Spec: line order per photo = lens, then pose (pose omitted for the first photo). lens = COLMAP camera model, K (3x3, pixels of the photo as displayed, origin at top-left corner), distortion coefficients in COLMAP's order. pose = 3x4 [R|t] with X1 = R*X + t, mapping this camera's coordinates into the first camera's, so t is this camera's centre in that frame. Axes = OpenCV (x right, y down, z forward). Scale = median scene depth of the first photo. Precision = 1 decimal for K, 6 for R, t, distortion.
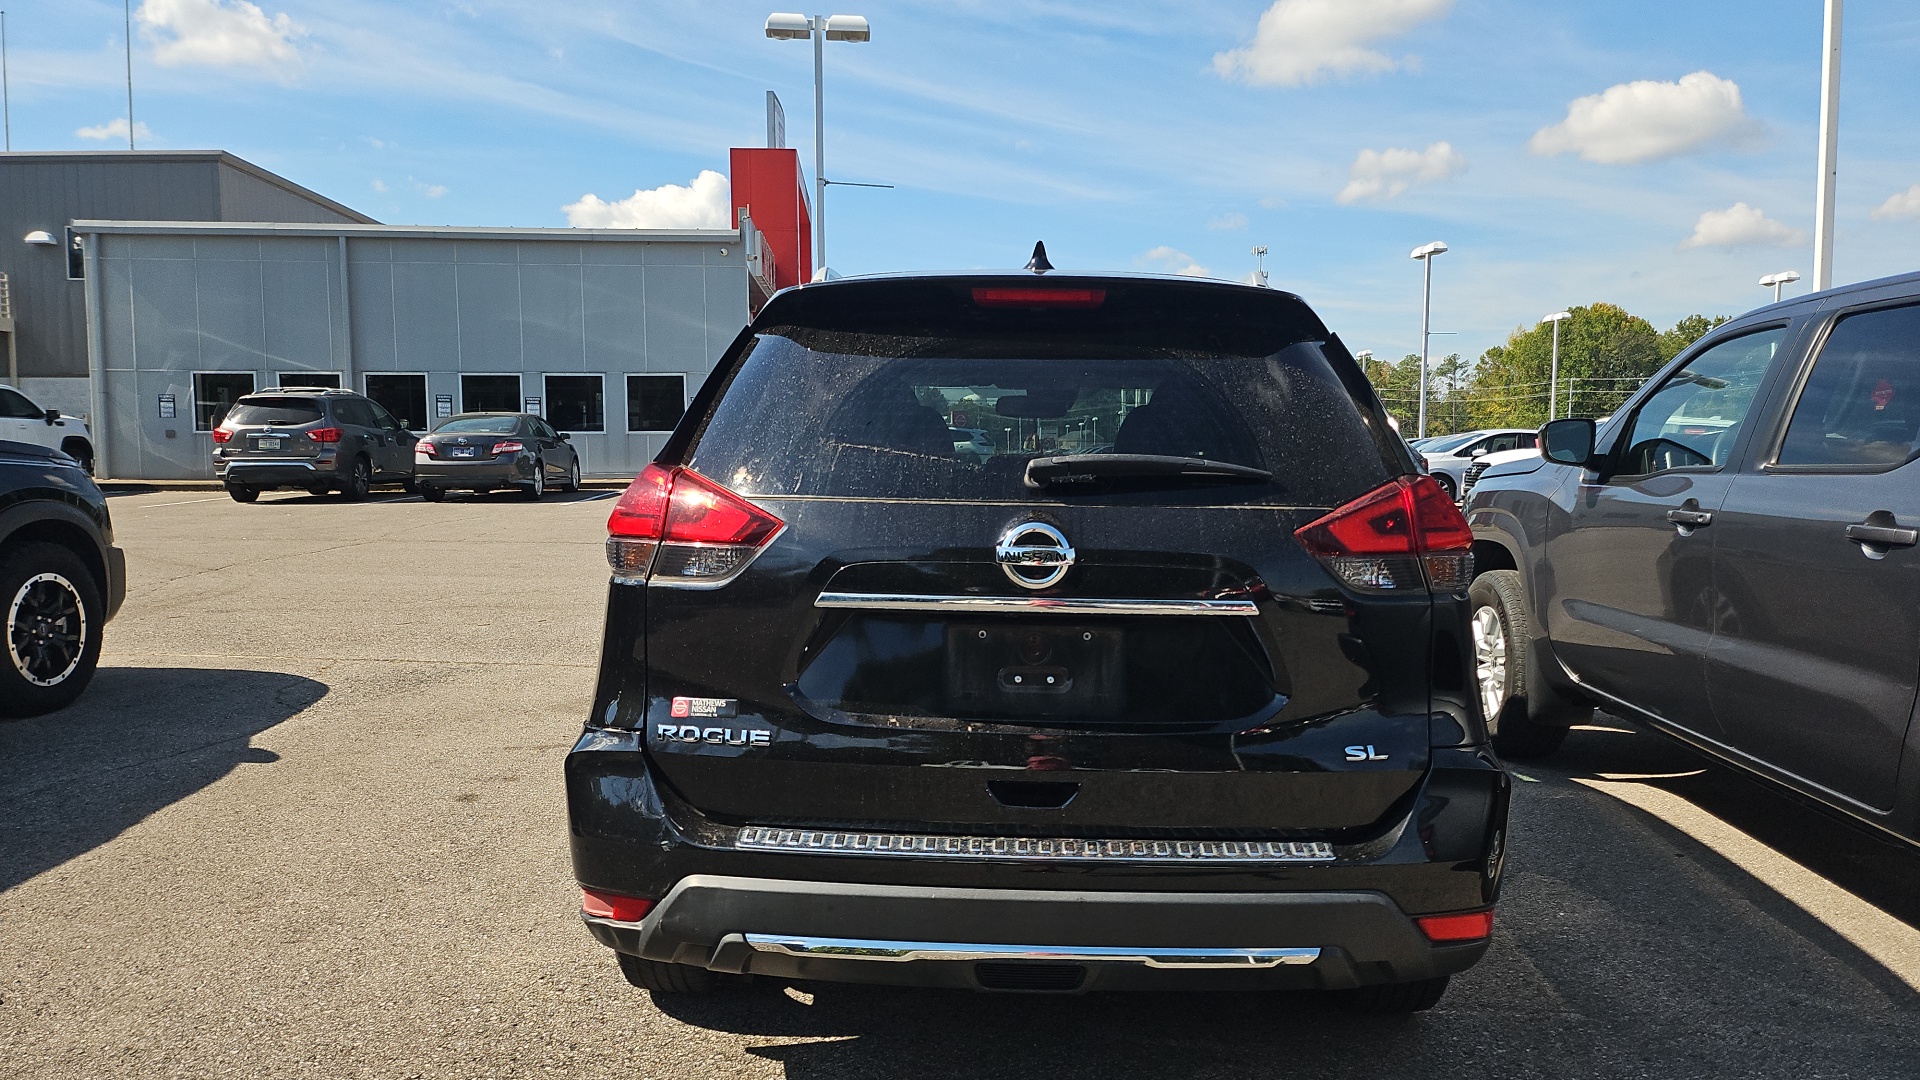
lens RADIAL K [[1390.6, 0, 978.6], [0, 1390.6, 568.8], [0, 0, 1]] dist [0.078628, -0.089402]
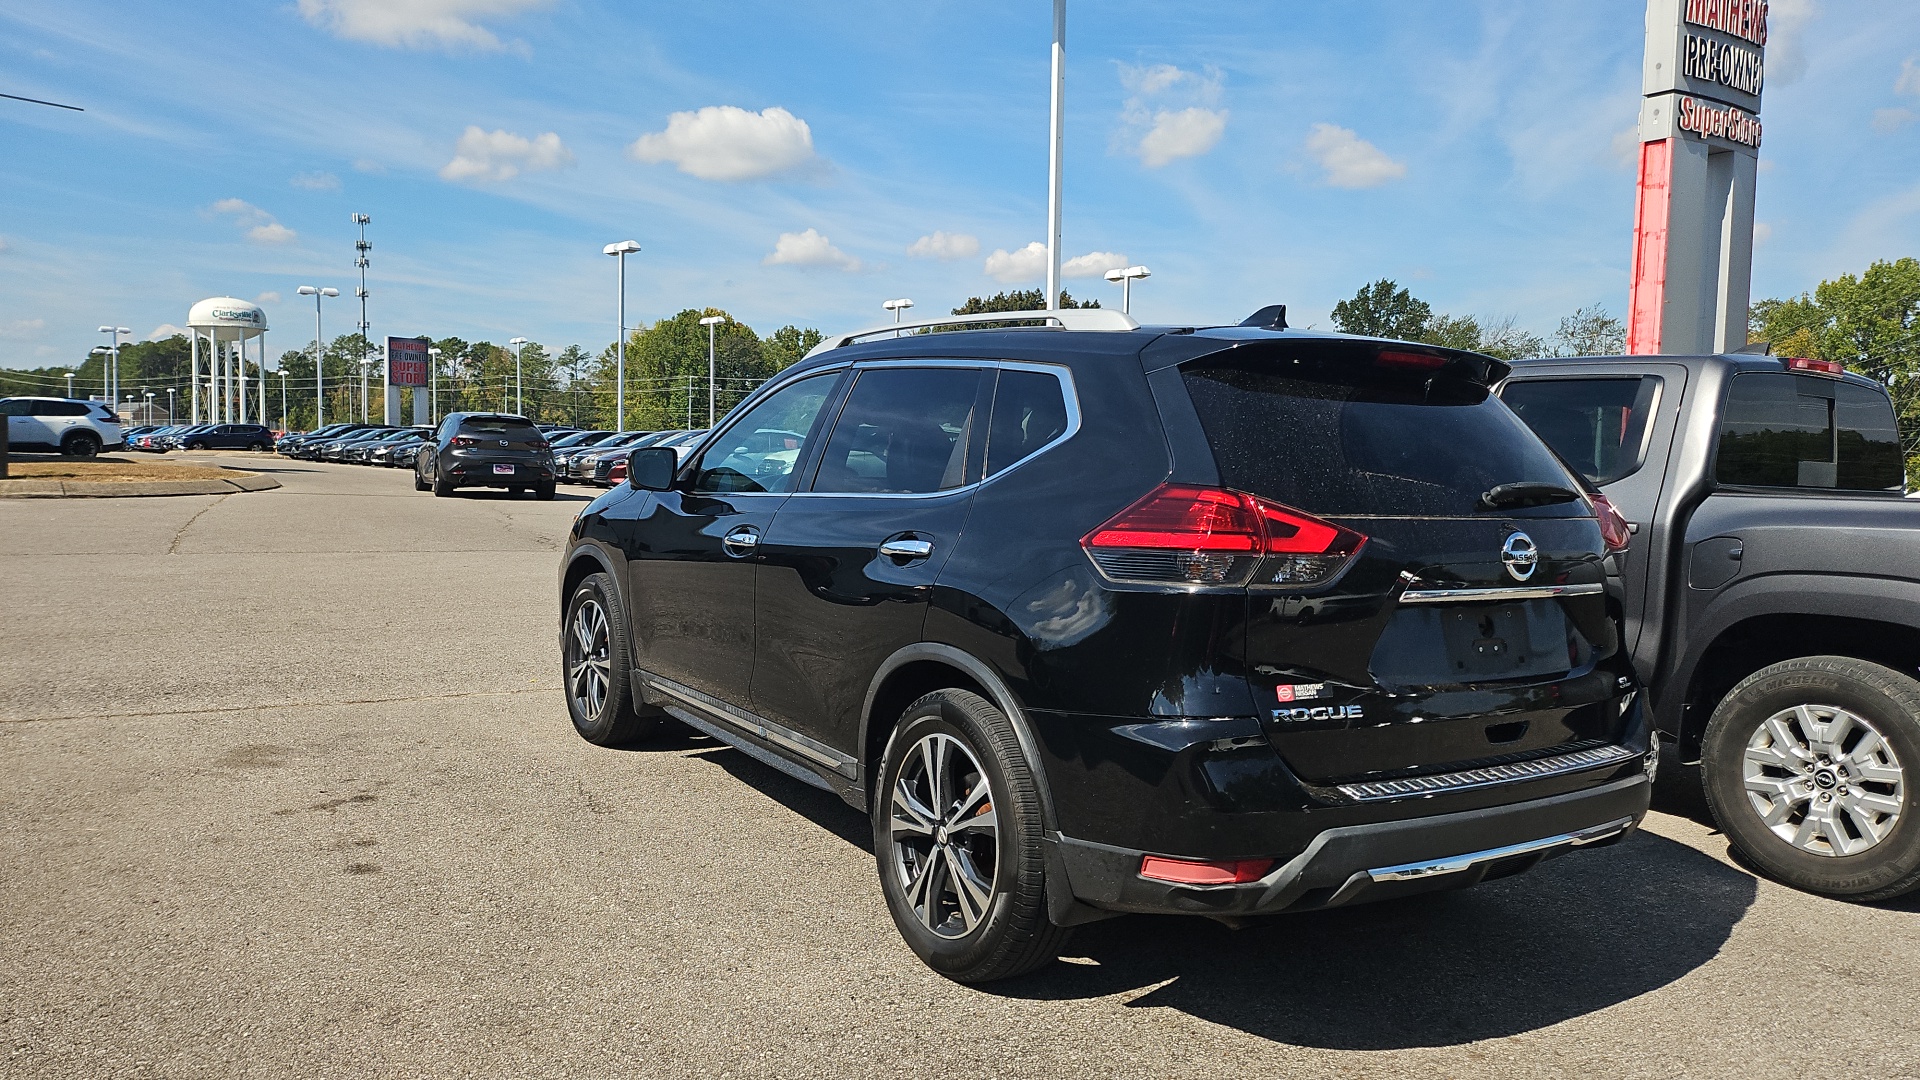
lens RADIAL K [[1421.9, 0, 960.0], [0, 1421.9, 540.0], [0, 0, 1]] dist [0.096261, -0.099440]
pose [[0.795116, -0.024584, 0.605959, -0.122683], [0.031811, 0.999493, -0.001192, -0.004112], [-0.605623, 0.020224, 0.795495, 0.020514]]
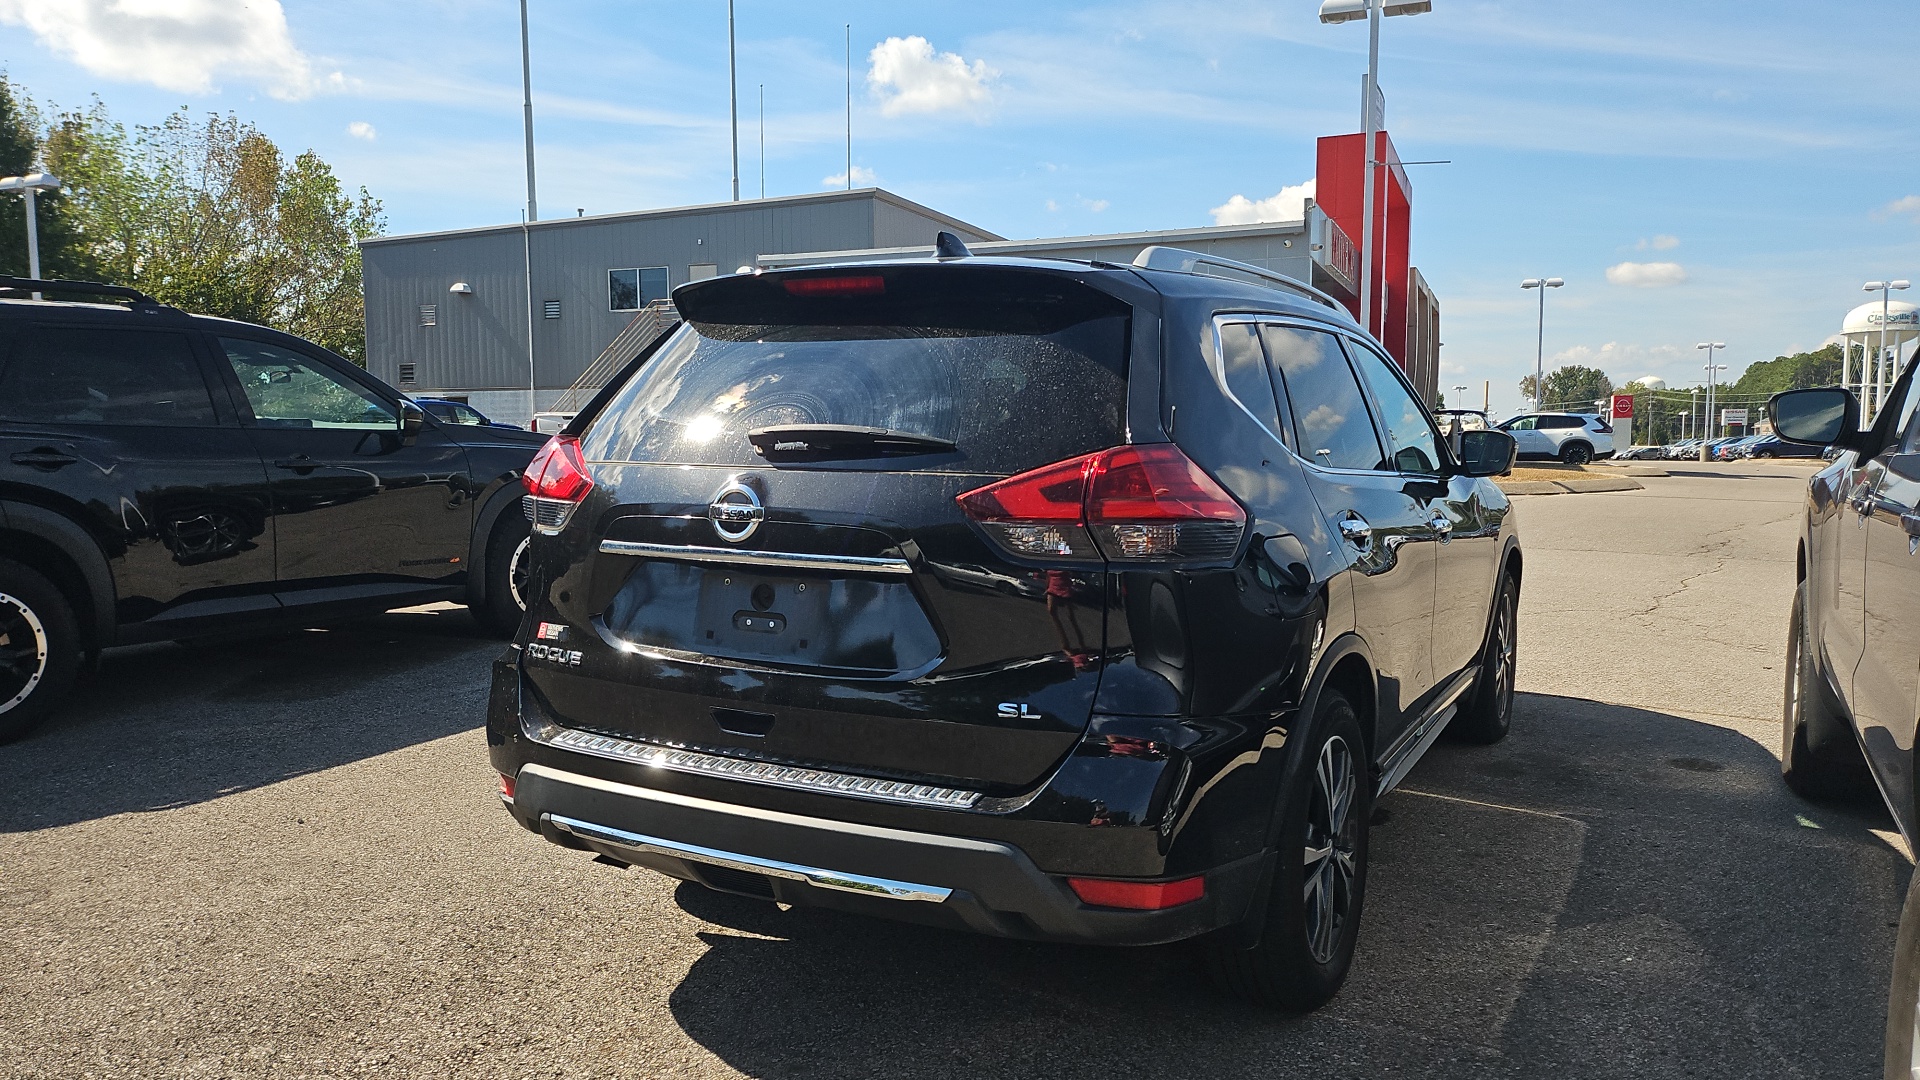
lens RADIAL K [[1390.6, 0, 978.6], [0, 1390.6, 568.8], [0, 0, 1]] dist [0.078628, -0.089402]
pose [[0.888233, 0.038615, -0.457768, 0.073556], [-0.036950, 0.999238, 0.012595, 0.001456], [0.457906, 0.005727, 0.888982, 0.007028]]
